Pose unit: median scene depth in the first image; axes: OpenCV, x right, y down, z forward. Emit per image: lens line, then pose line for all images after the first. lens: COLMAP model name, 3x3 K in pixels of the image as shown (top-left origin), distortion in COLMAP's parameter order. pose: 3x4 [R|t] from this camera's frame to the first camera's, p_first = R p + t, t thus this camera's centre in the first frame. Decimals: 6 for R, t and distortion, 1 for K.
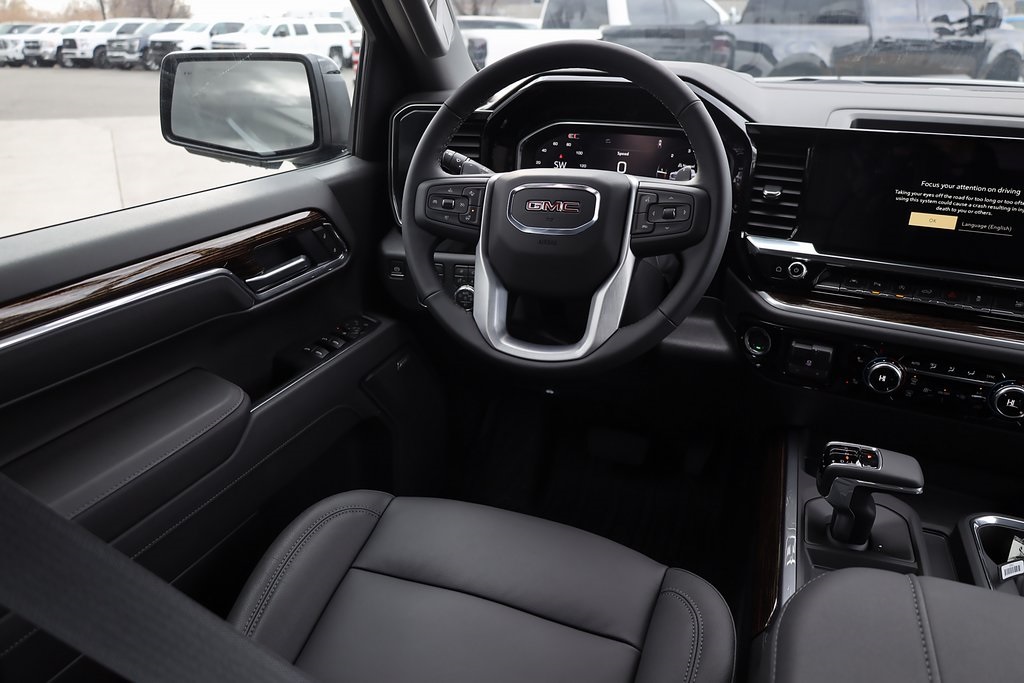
lens RADIAL K [[701.3, 0, 511.9], [0, 701.3, 342.3], [0, 0, 1]] dist [-0.010960, -0.001365]
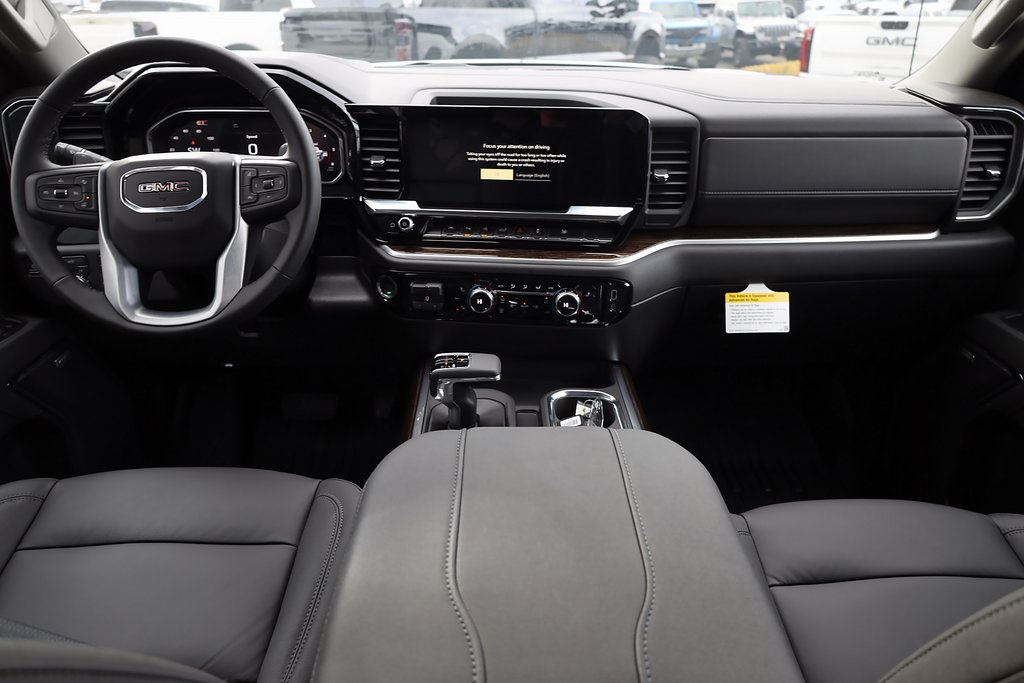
lens RADIAL K [[701.3, 0, 513.8], [0, 701.3, 344.7], [0, 0, 1]] dist [-0.010960, -0.001365]
pose [[0.924672, -0.158237, 0.346326, 0.135231], [0.149347, 0.987396, 0.052395, 0.071634], [-0.350252, 0.003274, 0.936650, -0.214292]]
